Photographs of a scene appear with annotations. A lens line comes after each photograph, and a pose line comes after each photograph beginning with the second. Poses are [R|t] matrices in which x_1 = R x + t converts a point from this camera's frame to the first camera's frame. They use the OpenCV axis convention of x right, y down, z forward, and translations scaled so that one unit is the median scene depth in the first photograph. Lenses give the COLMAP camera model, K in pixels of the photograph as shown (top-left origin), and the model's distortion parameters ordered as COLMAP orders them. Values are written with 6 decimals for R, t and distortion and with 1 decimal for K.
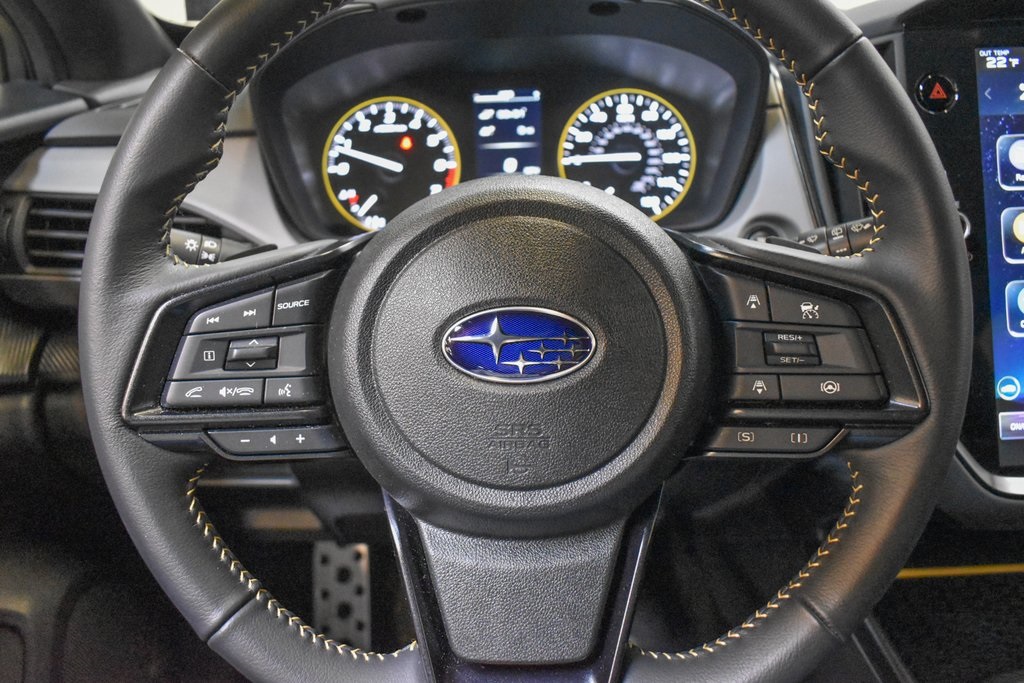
lens RADIAL K [[790.8, 0, 509.5], [0, 790.8, 334.7], [0, 0, 1]] dist [-0.009117, -0.004696]
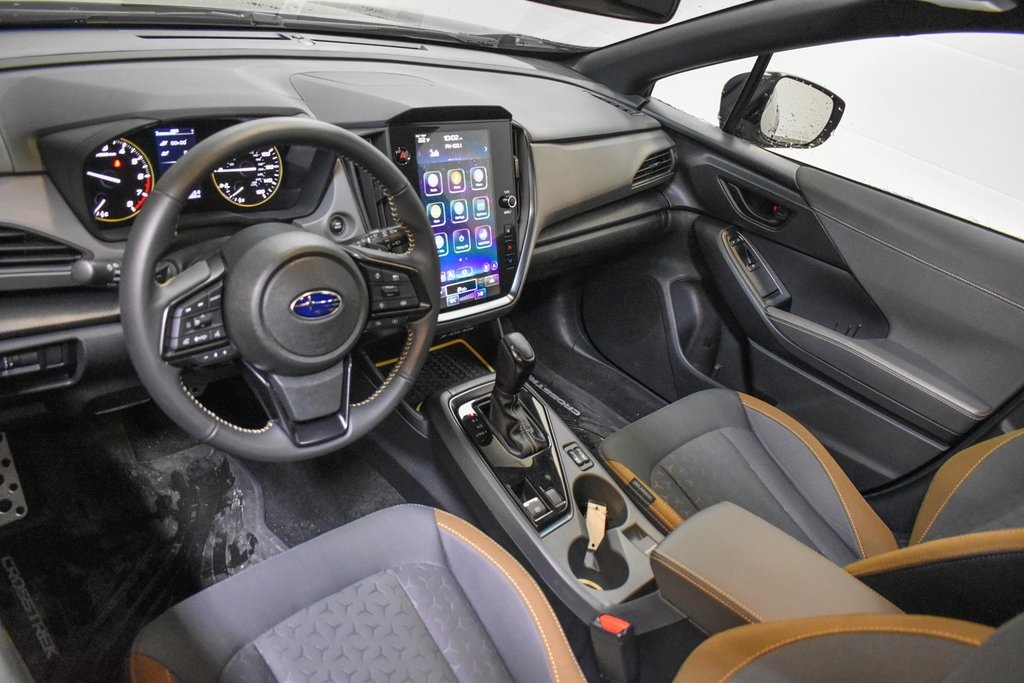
lens RADIAL K [[790.8, 0, 507.0], [0, 790.8, 330.4], [0, 0, 1]] dist [-0.009117, -0.004696]
pose [[0.720231, -0.167906, 0.673108, -0.732475], [0.019994, 0.974889, 0.221792, -0.265066], [-0.693446, -0.146283, 0.705502, -0.763900]]
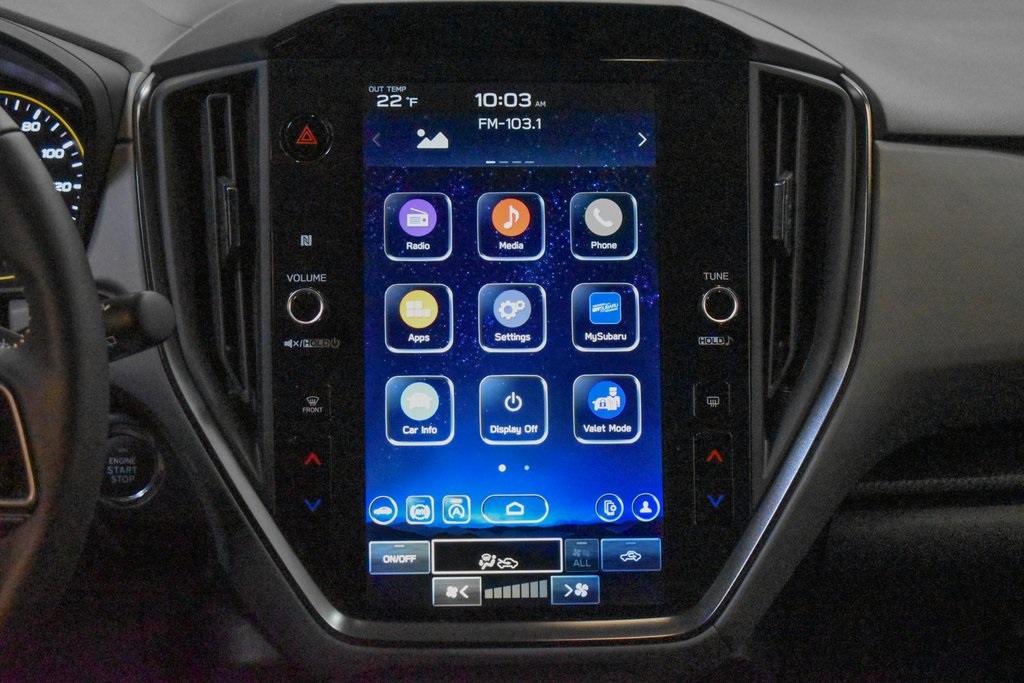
lens RADIAL K [[2165.0, 0, 459.7], [0, 2165.0, 327.8], [0, 0, 1]] dist [-0.001556, 0.000000]
pose [[0.998439, 0.036758, 0.042043, 0.516052], [-0.033425, 0.996441, -0.077389, 0.042749], [-0.044738, 0.075863, 0.996114, -0.997033]]
